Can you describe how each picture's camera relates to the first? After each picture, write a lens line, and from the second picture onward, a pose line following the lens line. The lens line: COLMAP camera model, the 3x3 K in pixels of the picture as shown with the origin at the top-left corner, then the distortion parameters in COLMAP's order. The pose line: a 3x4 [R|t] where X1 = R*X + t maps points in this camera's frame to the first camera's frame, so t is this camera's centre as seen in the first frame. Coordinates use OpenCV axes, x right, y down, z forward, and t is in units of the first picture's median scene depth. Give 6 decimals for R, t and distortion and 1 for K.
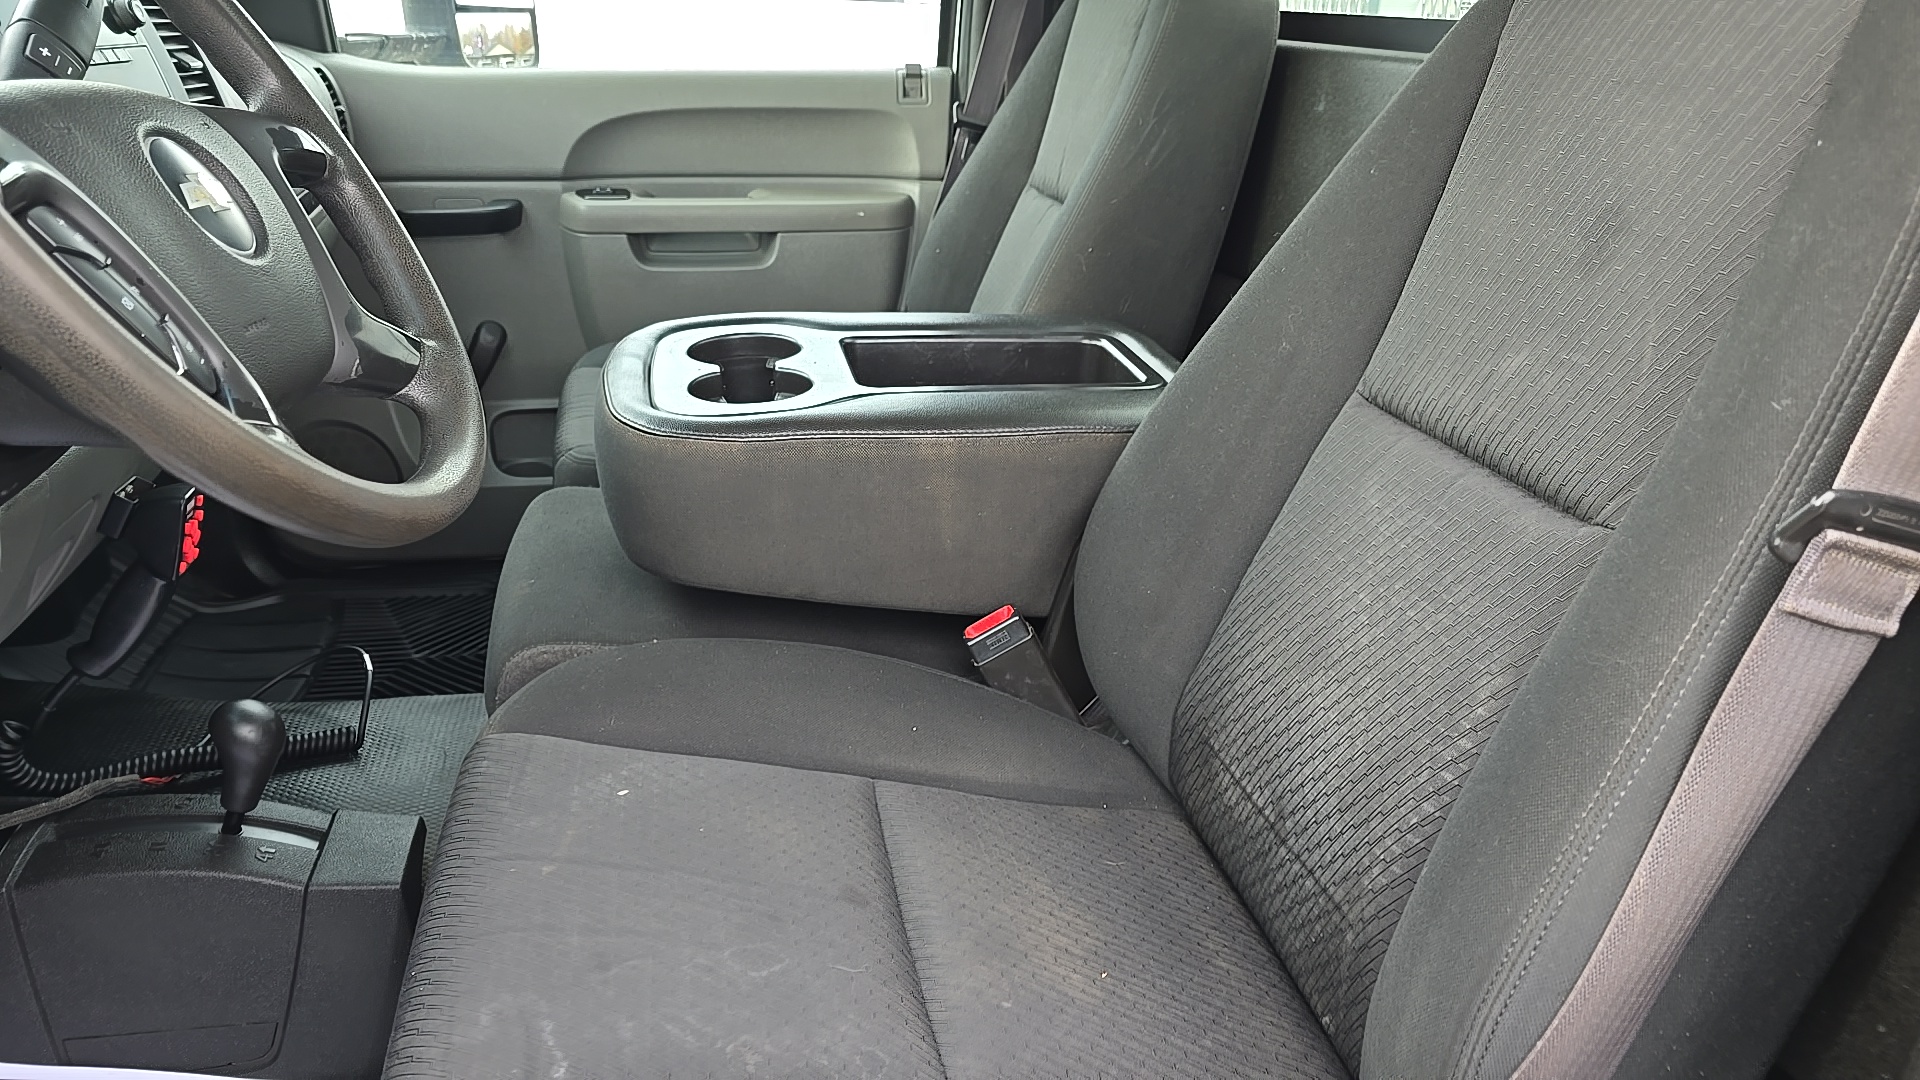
lens RADIAL K [[1289.6, 0, 957.0], [0, 1289.6, 551.0], [0, 0, 1]] dist [0.076362, -0.066763]
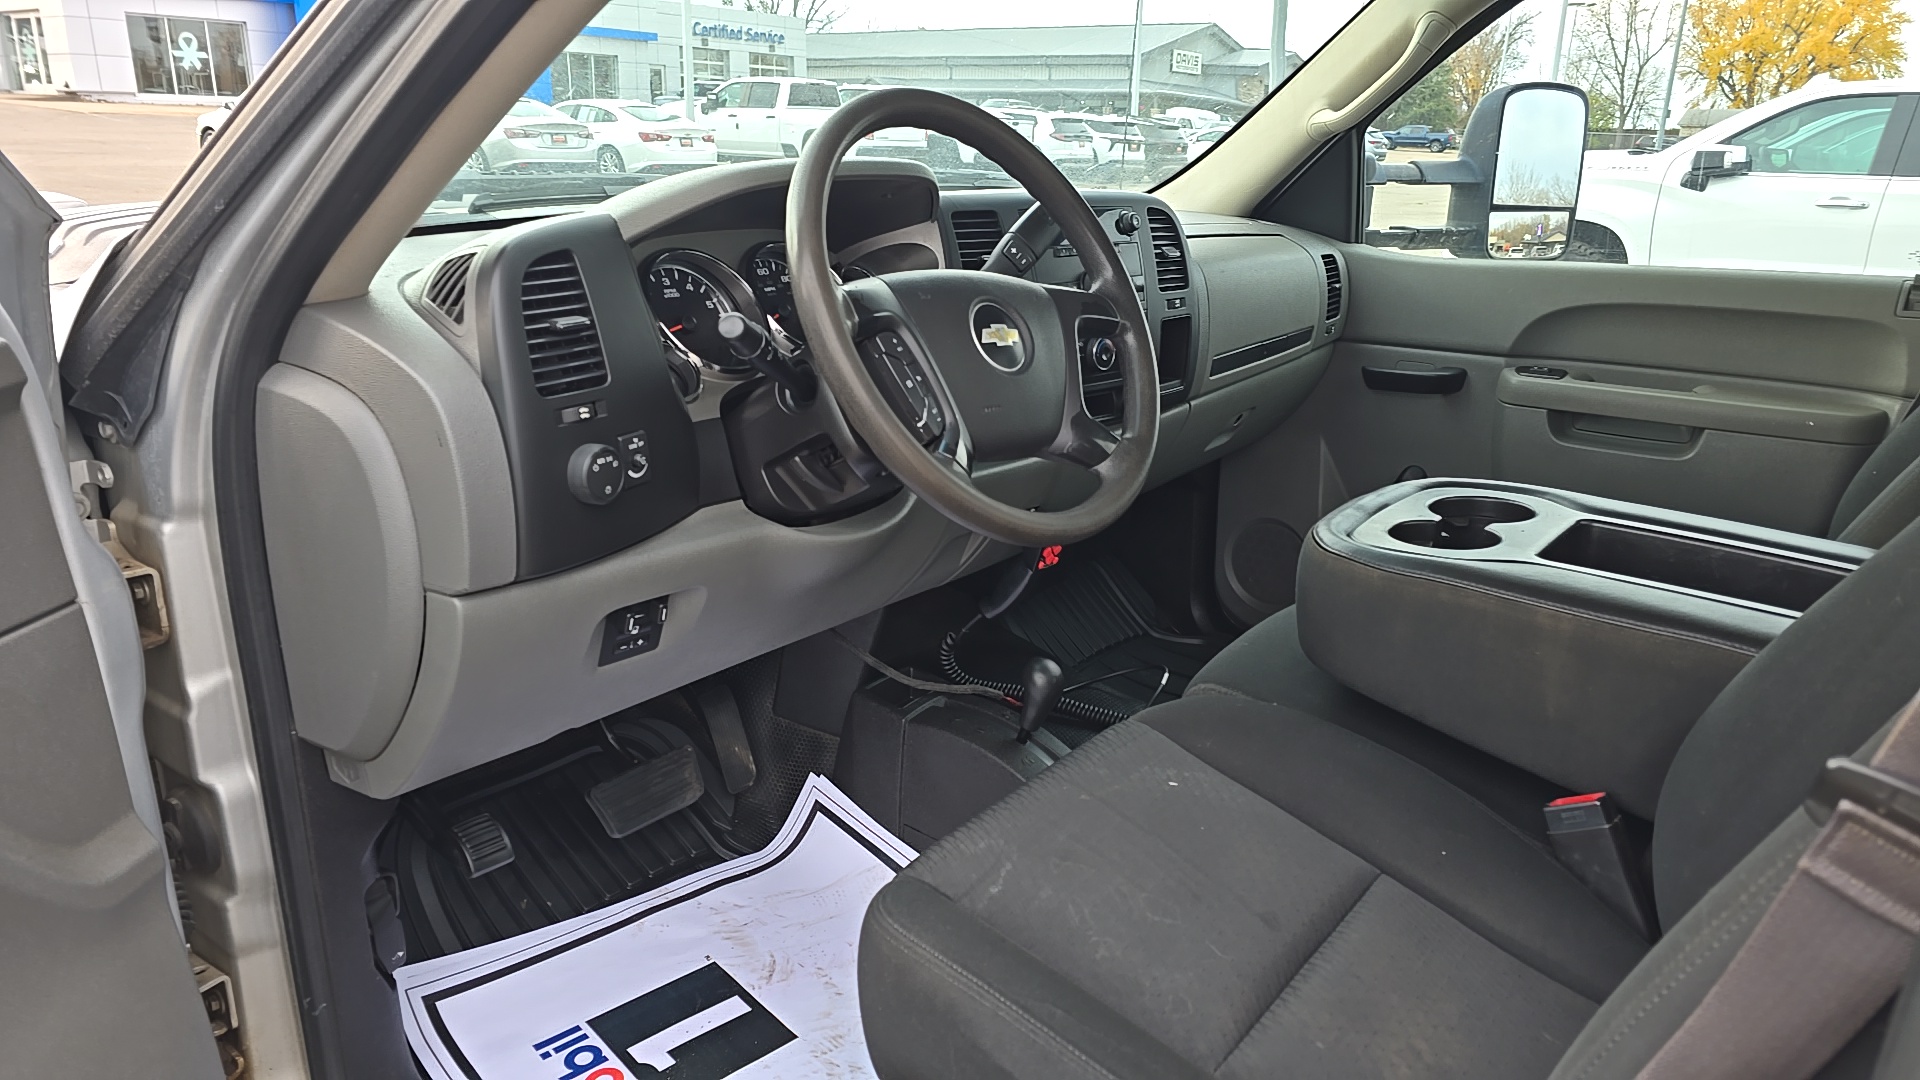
lens RADIAL K [[1278.3, 0, 988.5], [0, 1278.3, 584.9], [0, 0, 1]] dist [0.077185, -0.062044]
pose [[0.654025, 0.239640, -0.717513, 0.259606], [-0.304942, 0.951537, 0.039841, -0.003798], [0.692287, 0.192743, 0.695405, -0.054775]]
